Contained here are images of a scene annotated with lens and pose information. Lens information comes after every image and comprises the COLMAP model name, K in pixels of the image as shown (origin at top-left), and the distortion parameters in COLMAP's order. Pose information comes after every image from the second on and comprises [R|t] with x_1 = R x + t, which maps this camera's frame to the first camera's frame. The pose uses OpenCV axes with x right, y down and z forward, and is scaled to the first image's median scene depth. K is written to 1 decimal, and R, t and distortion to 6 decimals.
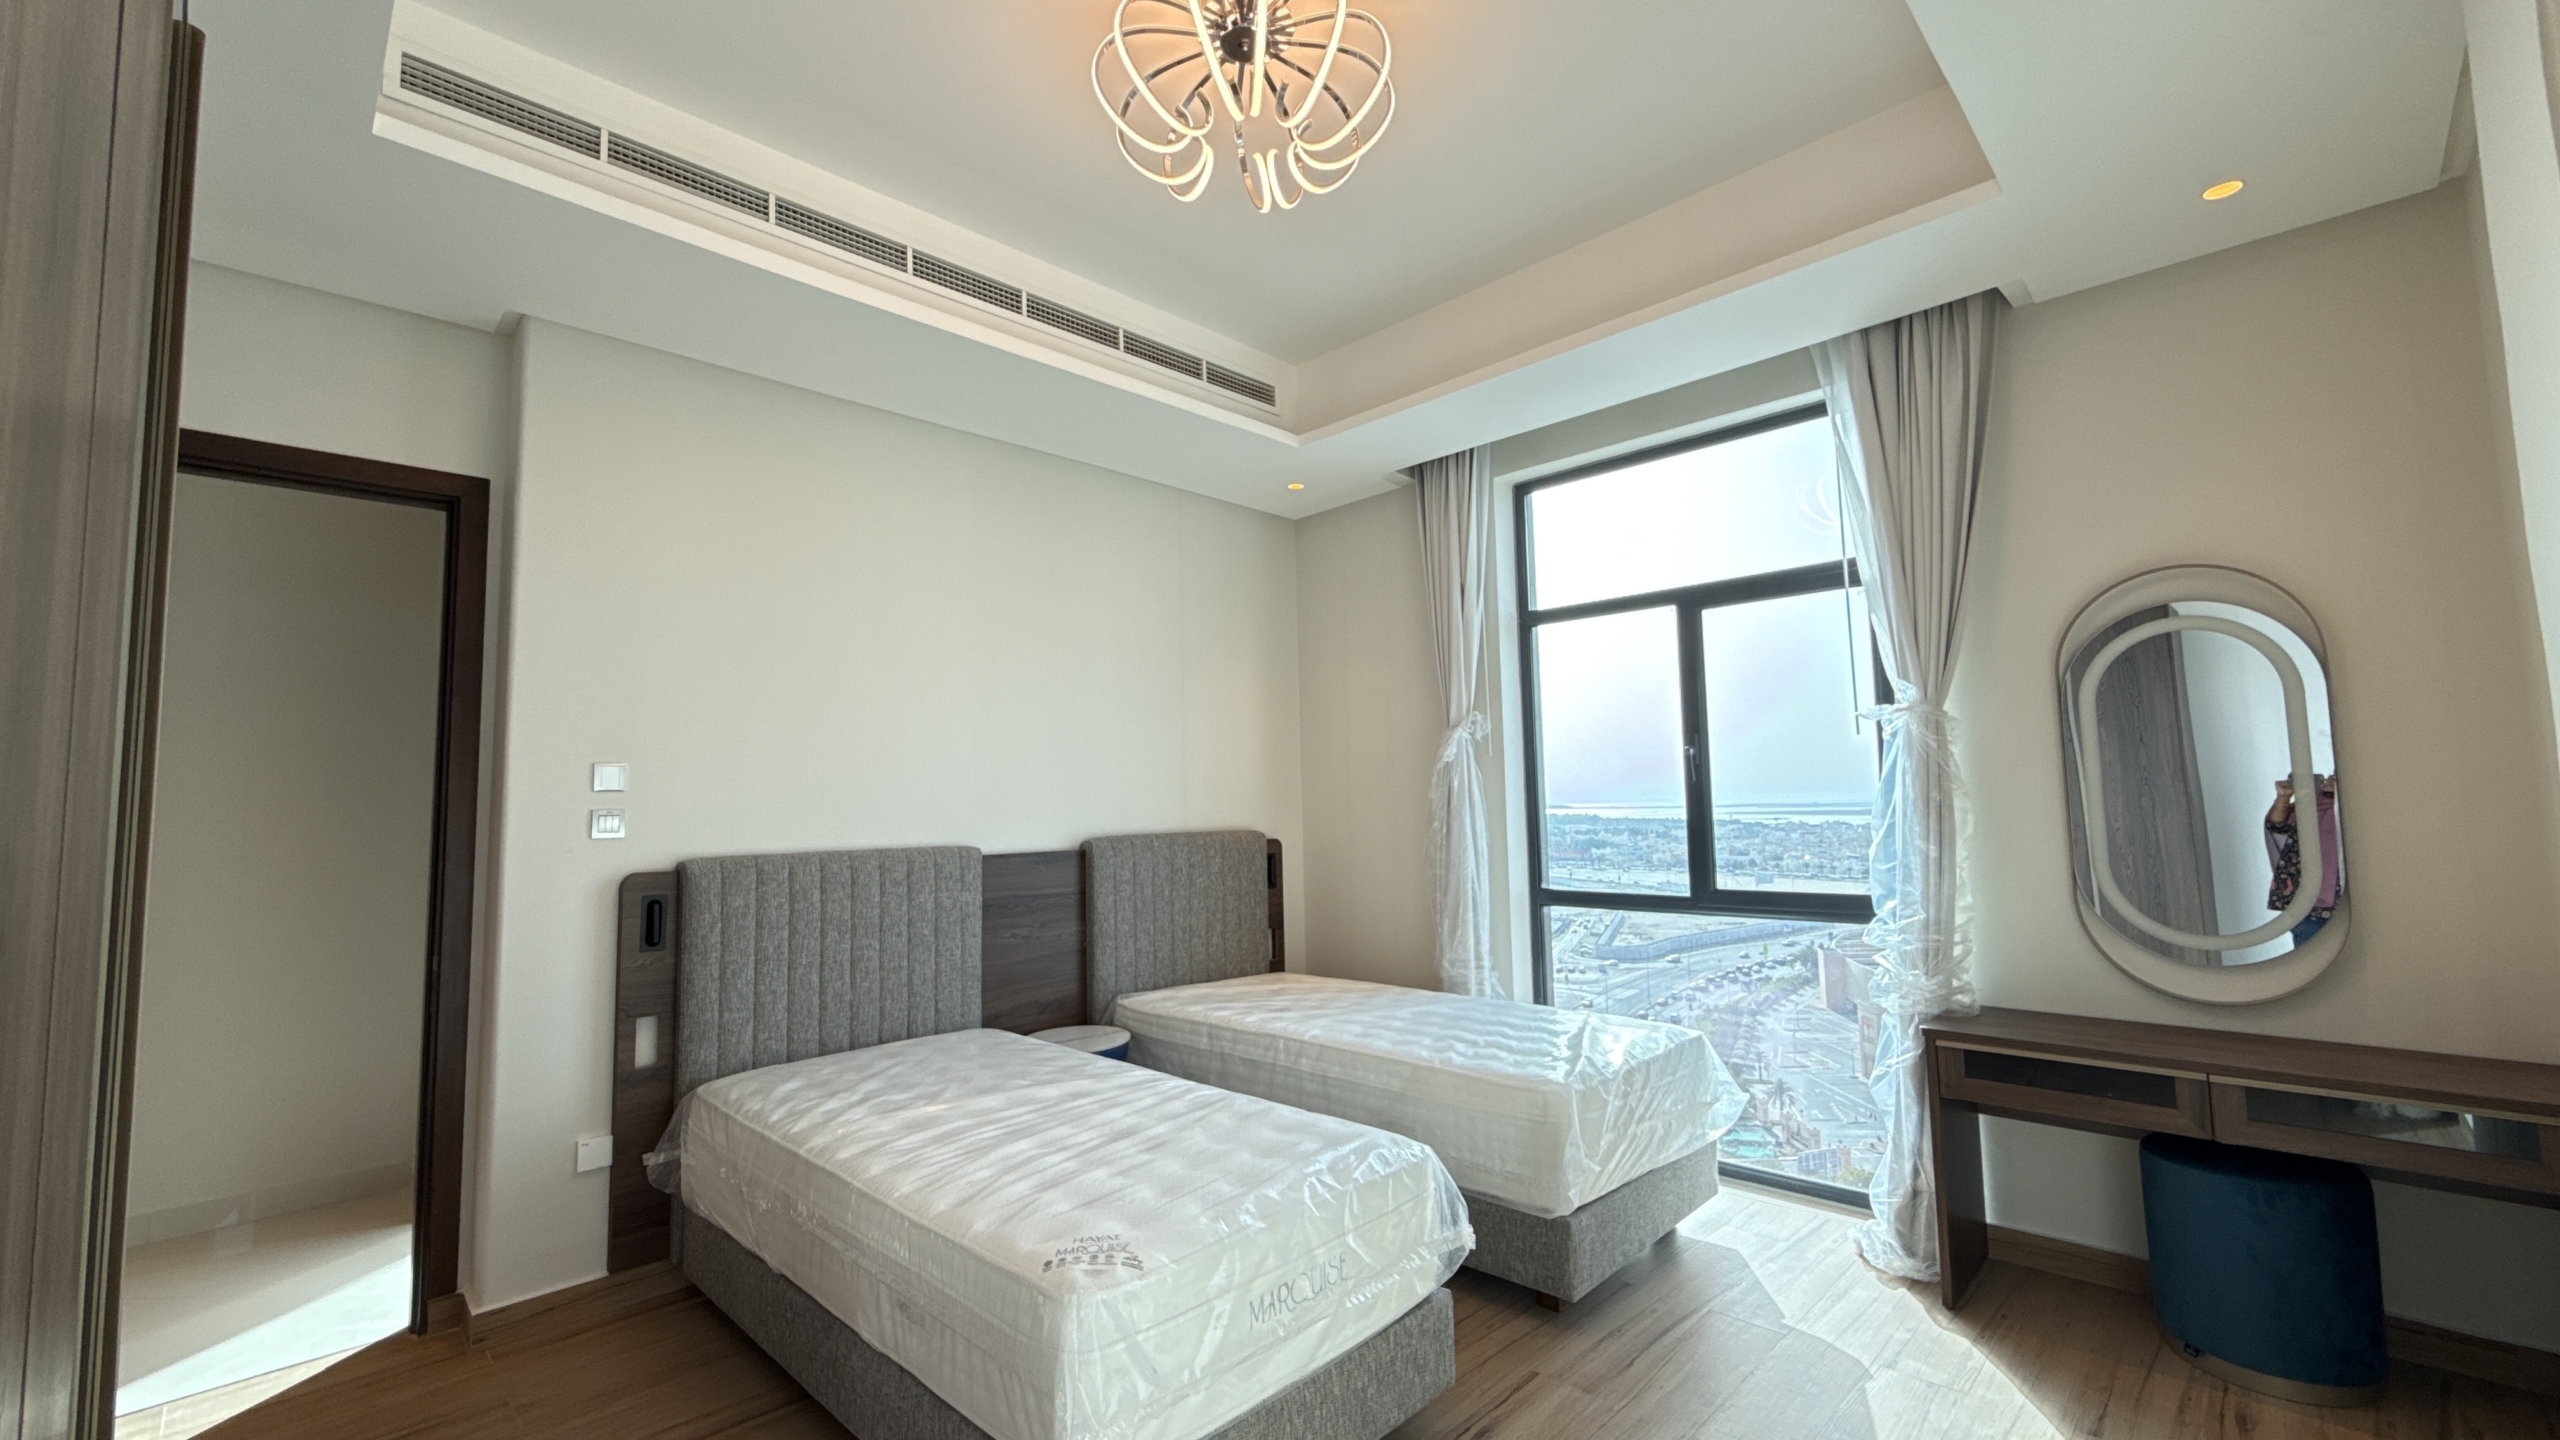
lens RADIAL K [[1035.6, 0, 1280.0], [0, 1035.6, 720.0], [0, 0, 1]] dist [-0.001766, -0.000177]
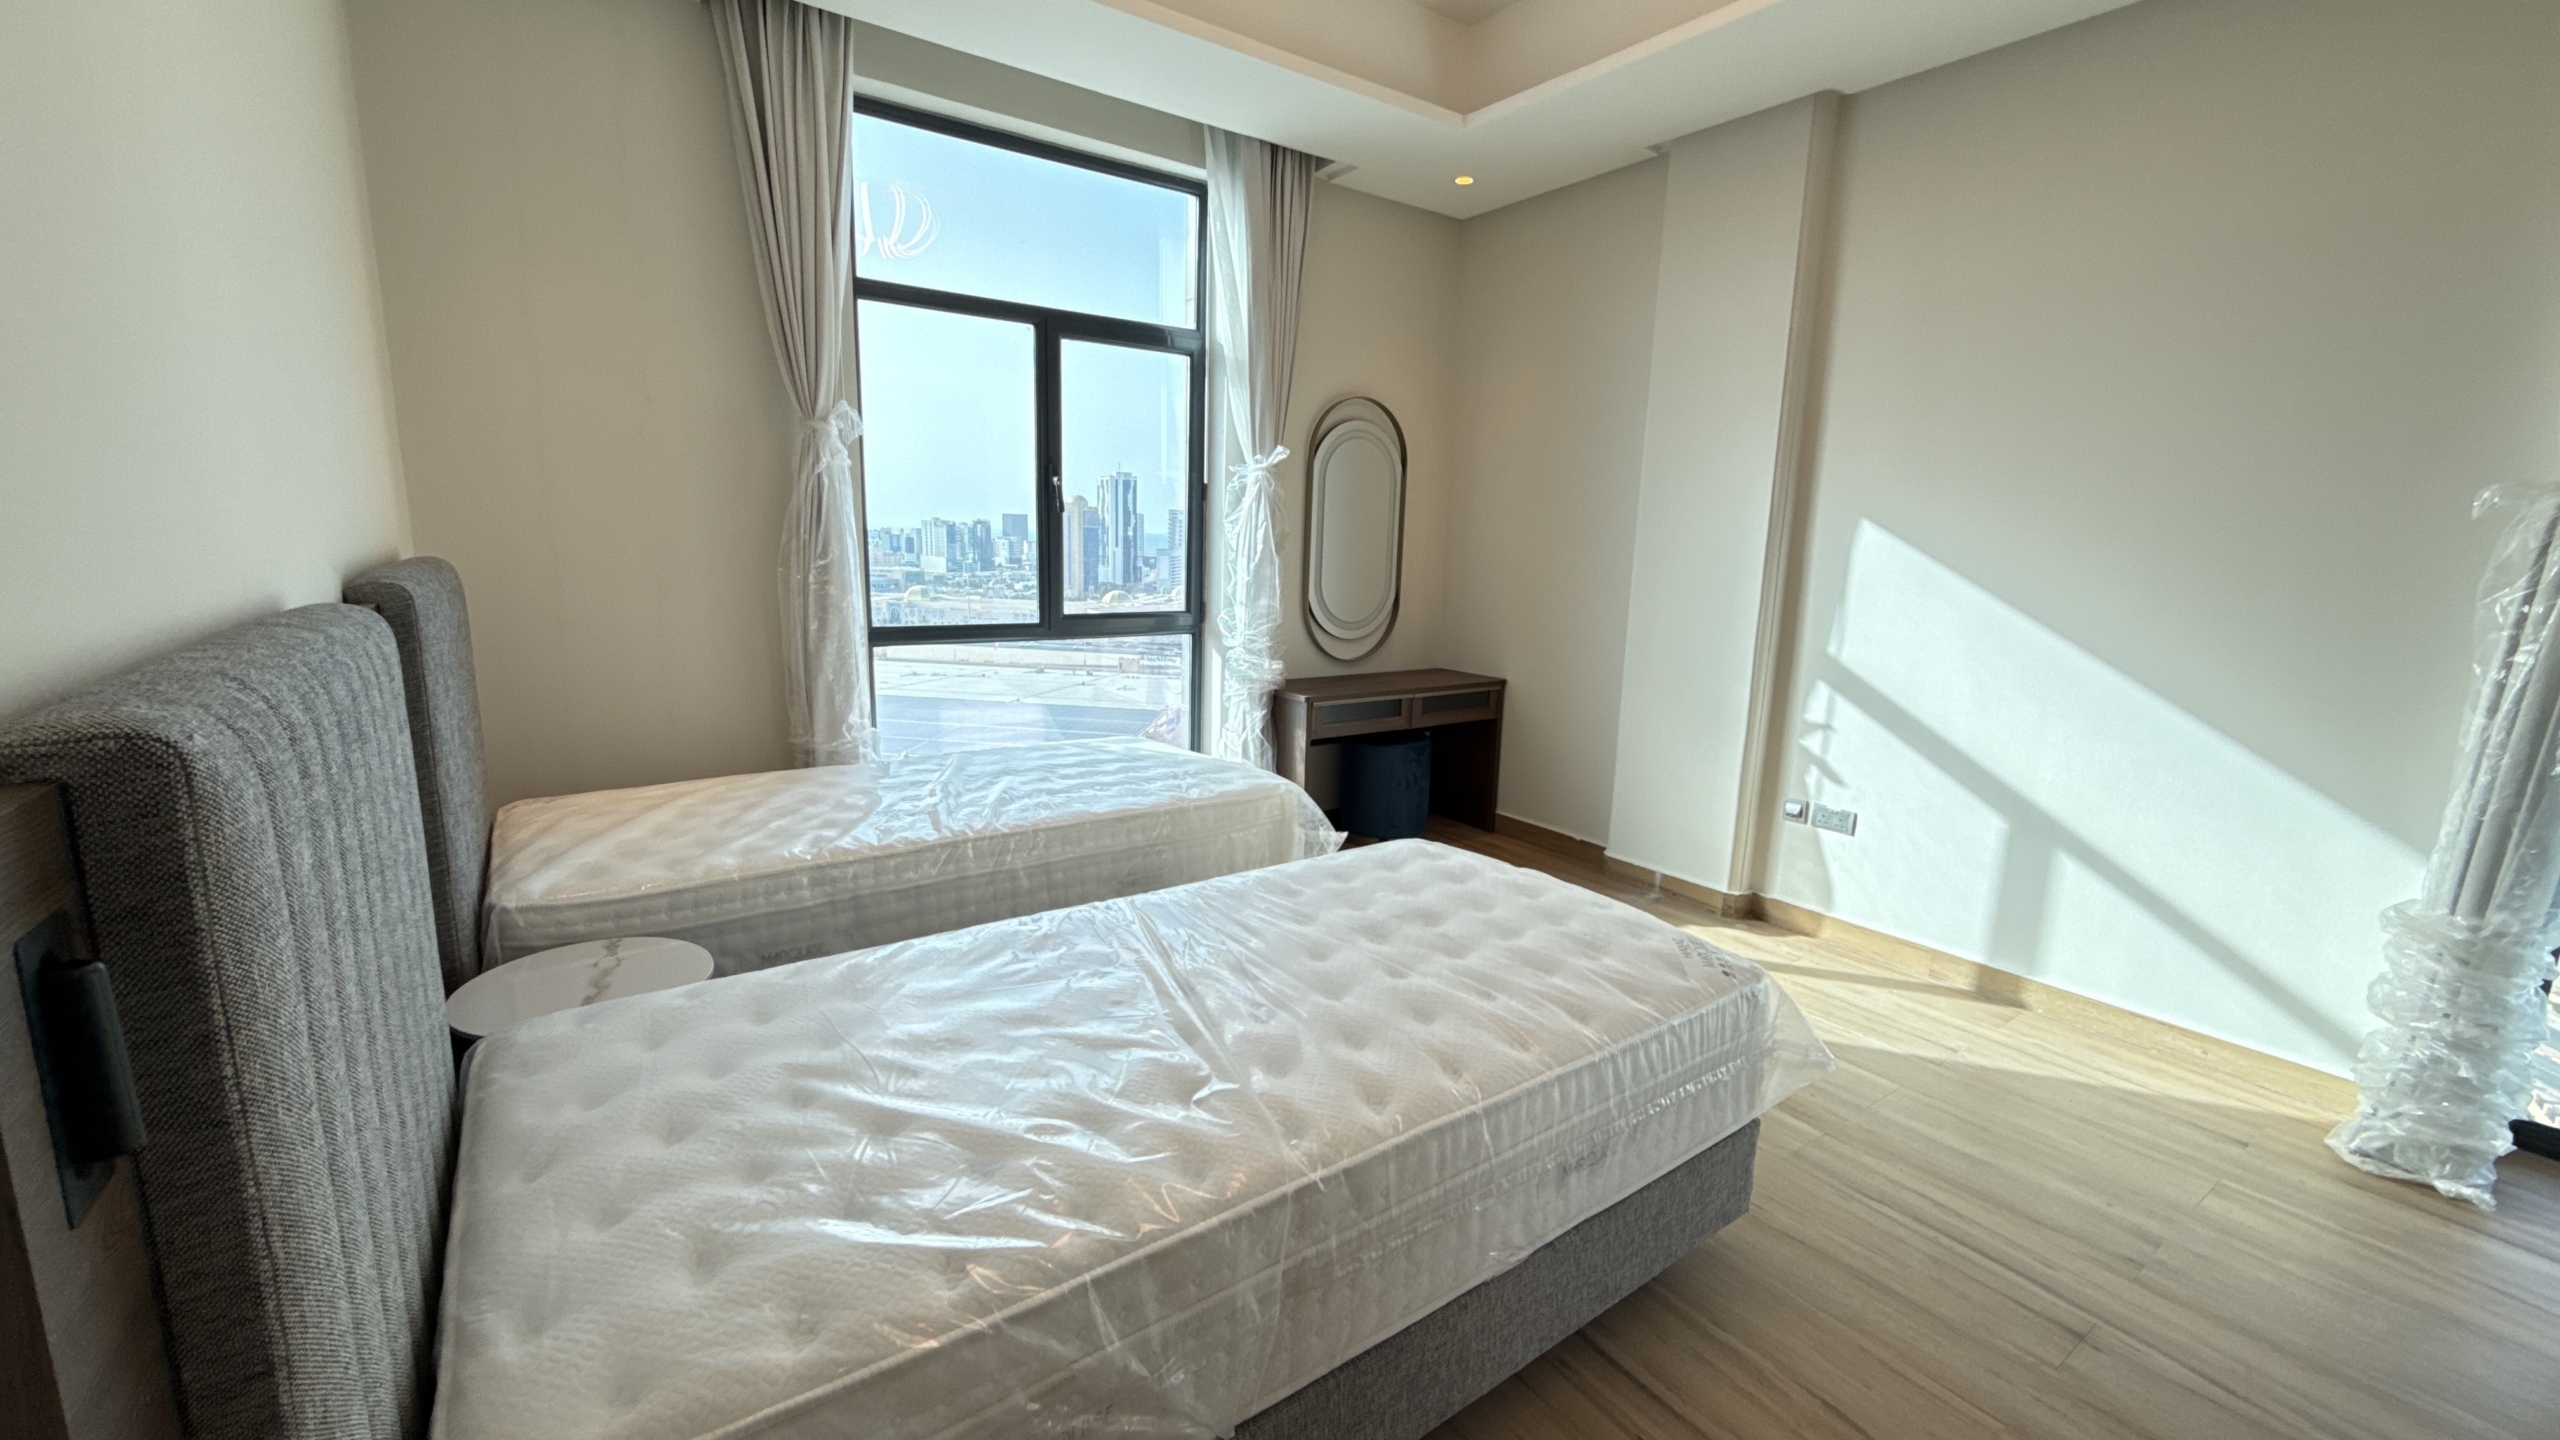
lens RADIAL K [[1035.6, 0, 1280.0], [0, 1035.6, 720.0], [0, 0, 1]] dist [-0.001766, -0.000177]
pose [[0.163246, -0.153876, 0.974512, -0.613594], [-0.110307, 0.978722, 0.173019, 0.060905], [-0.980399, -0.135740, 0.142799, 0.621636]]
